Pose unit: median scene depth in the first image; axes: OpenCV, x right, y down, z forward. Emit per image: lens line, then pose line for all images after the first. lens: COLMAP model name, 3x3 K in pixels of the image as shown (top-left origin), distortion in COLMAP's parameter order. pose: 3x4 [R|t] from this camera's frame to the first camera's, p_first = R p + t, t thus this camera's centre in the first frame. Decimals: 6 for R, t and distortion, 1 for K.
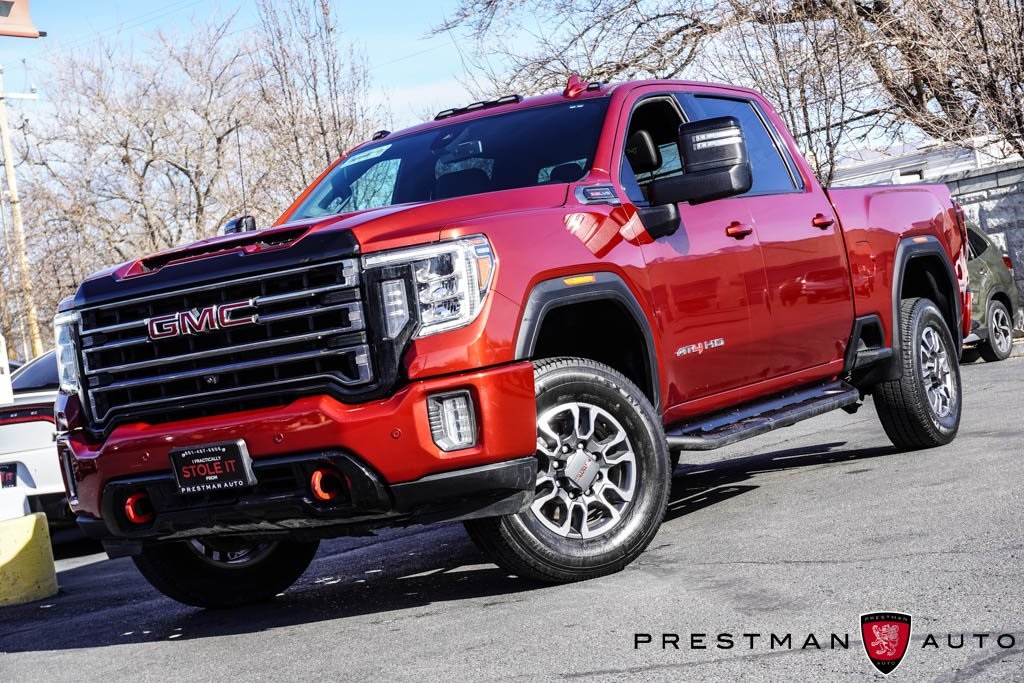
lens RADIAL K [[2037.0, 0, 512.0], [0, 2037.0, 341.5], [0, 0, 1]] dist [-0.009642, -0.017421]
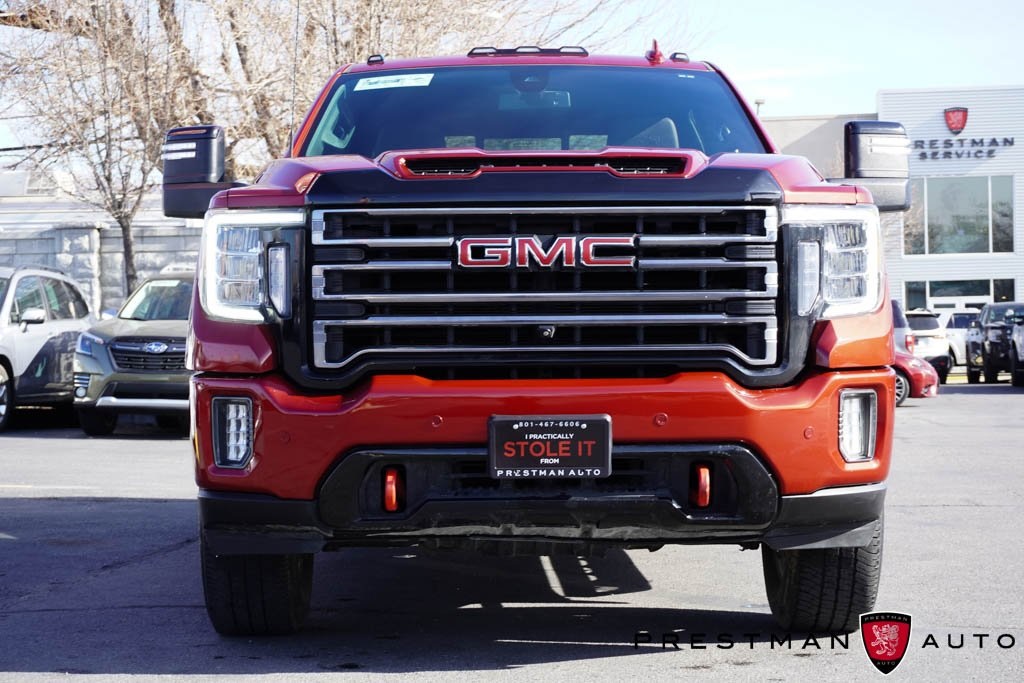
lens RADIAL K [[2099.2, 0, 512.0], [0, 2099.2, 341.5], [0, 0, 1]] dist [0.008492, -0.067771]
pose [[0.862513, 0.144041, 0.485102, -0.541066], [-0.127293, 0.989566, -0.067503, 0.077265], [-0.489764, -0.003528, 0.871848, 0.330645]]
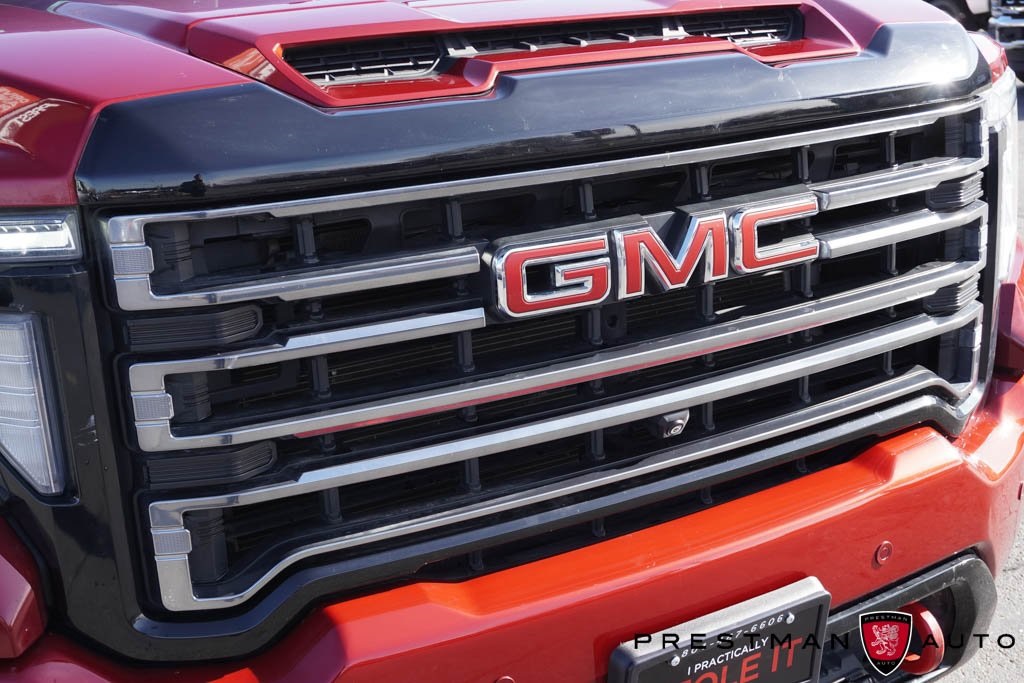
lens RADIAL K [[1395.6, 0, 512.0], [0, 1395.6, 341.5], [0, 0, 1]] dist [0.002504, 0.045057]
pose [[0.479891, -0.103810, 0.871165, -0.370053], [-0.022890, 0.991155, 0.130718, -0.025857], [-0.877029, -0.082672, 0.473270, 0.920827]]
